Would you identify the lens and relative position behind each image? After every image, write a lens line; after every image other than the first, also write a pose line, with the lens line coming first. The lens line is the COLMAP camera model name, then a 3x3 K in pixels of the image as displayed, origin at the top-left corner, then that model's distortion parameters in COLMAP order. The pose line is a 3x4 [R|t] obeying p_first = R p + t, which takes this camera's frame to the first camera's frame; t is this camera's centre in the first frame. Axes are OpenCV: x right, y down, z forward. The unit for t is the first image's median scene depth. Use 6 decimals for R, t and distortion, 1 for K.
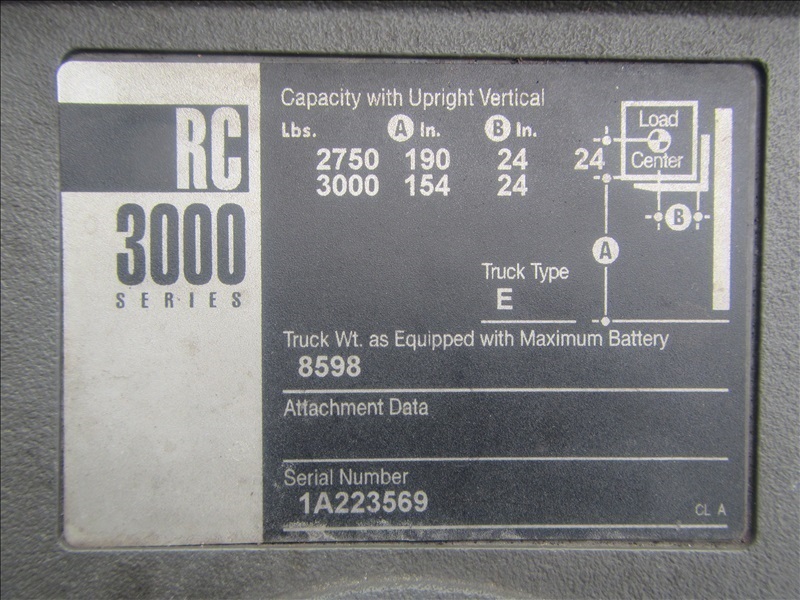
lens RADIAL K [[663.9, 0, 400.2], [0, 663.9, 300.6], [0, 0, 1]] dist [-0.000900, -0.009286]
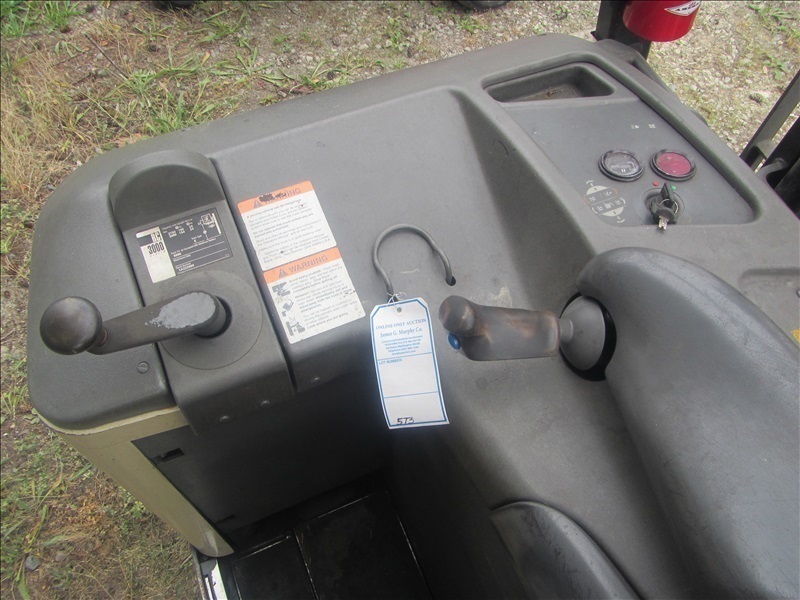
lens RADIAL K [[663.9, 0, 400.0], [0, 663.9, 299.6], [0, 0, 1]] dist [-0.000900, -0.009286]
pose [[0.913634, -0.351902, 0.203564, 0.564189], [0.395727, 0.884527, -0.247008, 3.841994], [-0.093136, 0.306231, 0.947390, -7.149094]]
